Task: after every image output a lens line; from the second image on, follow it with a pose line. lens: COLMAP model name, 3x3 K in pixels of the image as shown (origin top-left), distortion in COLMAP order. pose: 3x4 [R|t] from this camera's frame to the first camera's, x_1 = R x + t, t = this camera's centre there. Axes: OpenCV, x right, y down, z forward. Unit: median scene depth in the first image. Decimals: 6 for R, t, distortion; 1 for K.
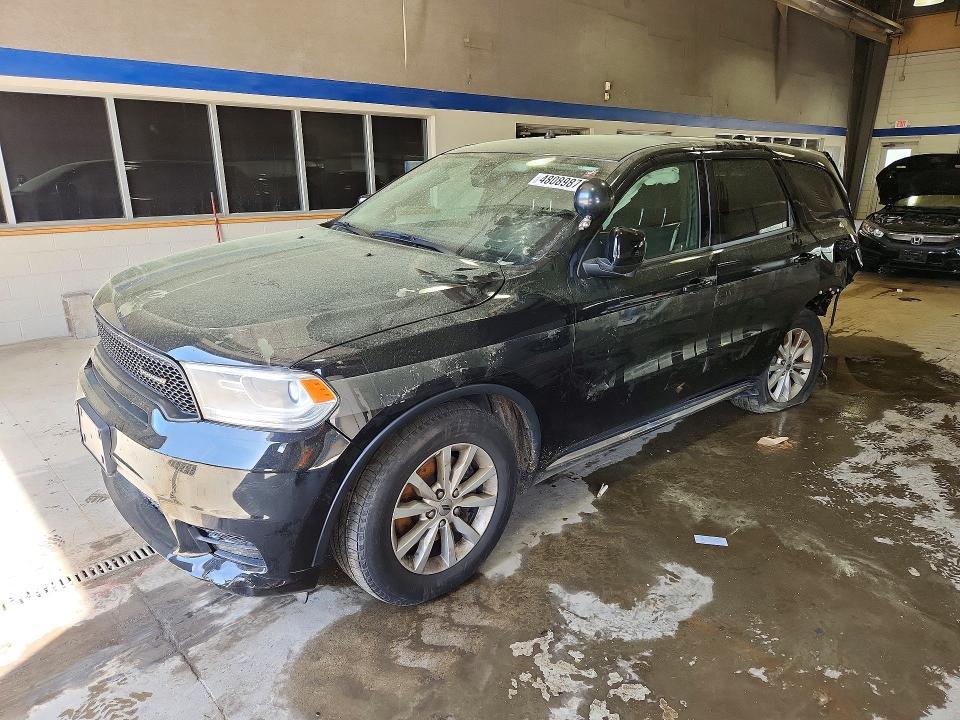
lens RADIAL K [[652.8, 0, 474.3], [0, 652.8, 360.1], [0, 0, 1]] dist [0.027587, -0.002473]
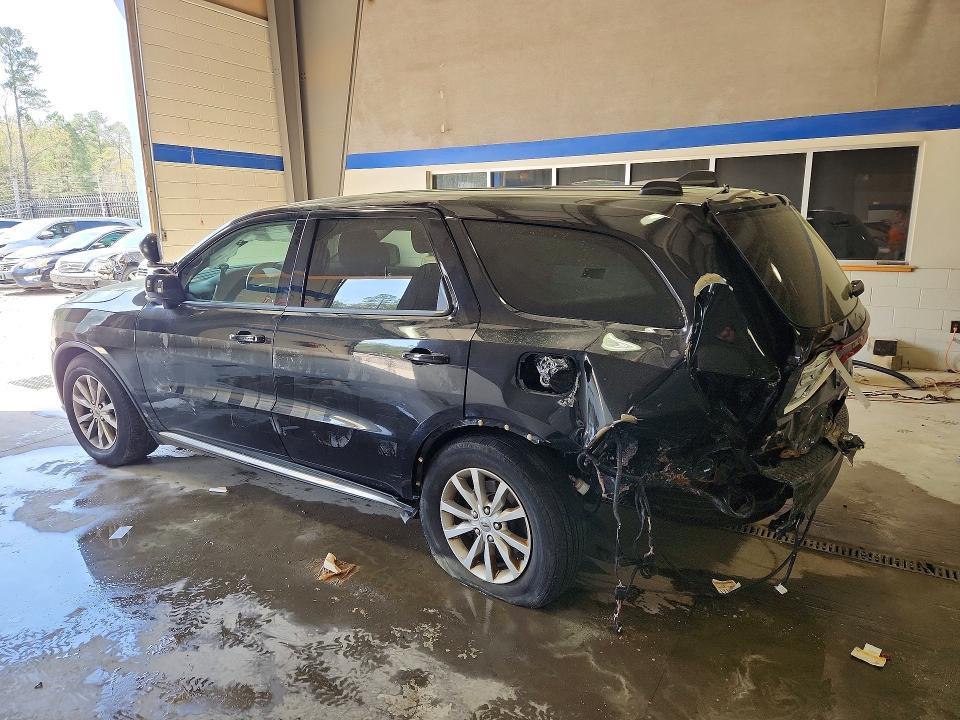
lens RADIAL K [[652.8, 0, 474.3], [0, 652.8, 360.1], [0, 0, 1]] dist [0.027587, -0.002473]
pose [[0.264980, 0.194439, -0.944447, 1.206986], [-0.264295, 0.956594, 0.122787, -0.249953], [0.927326, 0.217076, 0.304867, 0.891318]]
